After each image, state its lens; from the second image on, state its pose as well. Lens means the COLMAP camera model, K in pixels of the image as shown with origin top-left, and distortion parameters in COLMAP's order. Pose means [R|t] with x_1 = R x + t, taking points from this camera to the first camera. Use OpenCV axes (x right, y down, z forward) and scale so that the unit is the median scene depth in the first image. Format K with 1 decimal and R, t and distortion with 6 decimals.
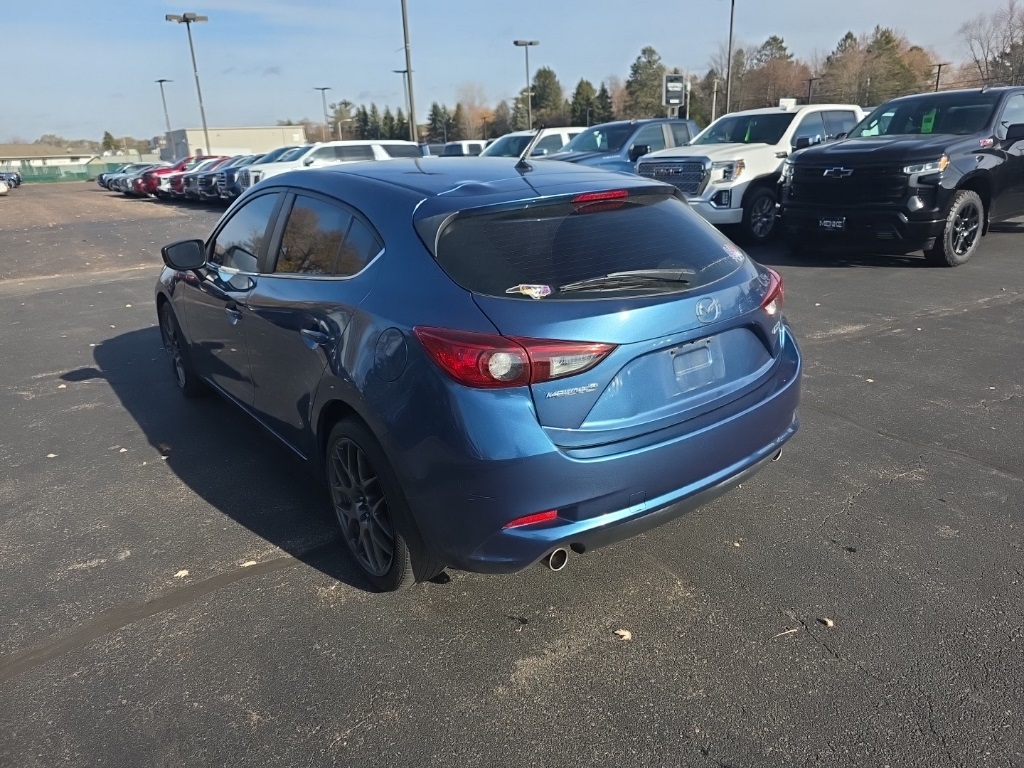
lens RADIAL K [[702.2, 0, 521.7], [0, 702.2, 387.8], [0, 0, 1]] dist [0.002231, -0.011398]
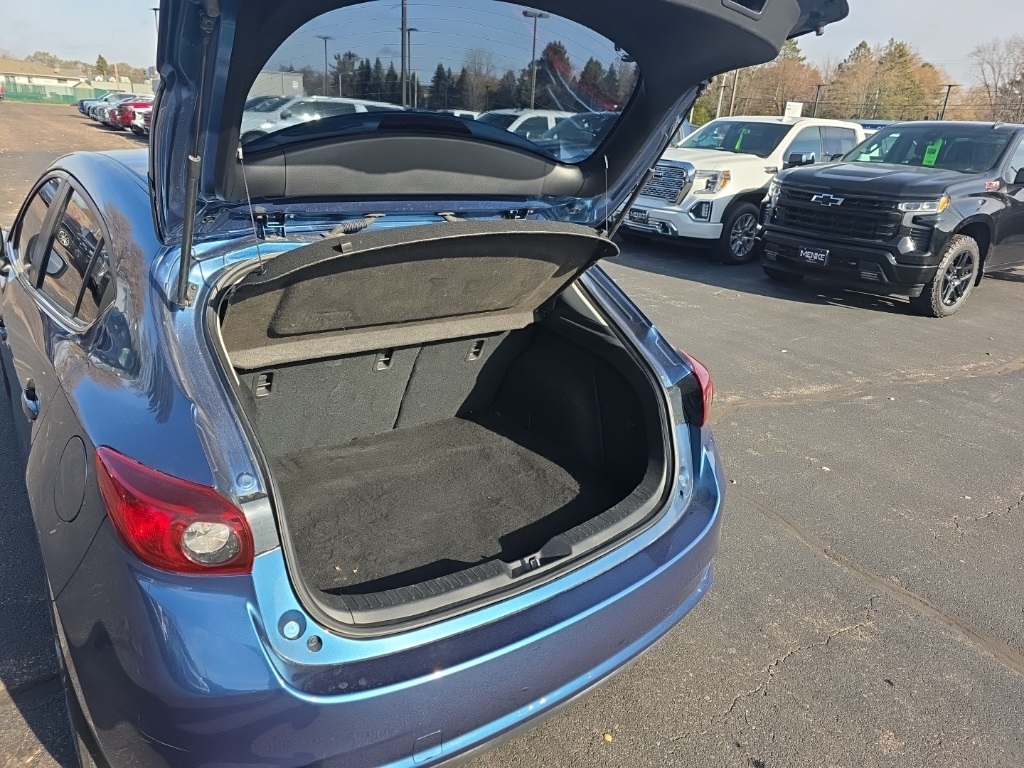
lens RADIAL K [[694.9, 0, 517.8], [0, 694.9, 383.5], [0, 0, 1]] dist [0.021659, -0.028941]
pose [[0.994246, 0.104020, 0.025593, 0.048278], [-0.104798, 0.994003, 0.031246, -0.050429], [-0.022189, -0.033749, 0.999184, 0.088344]]
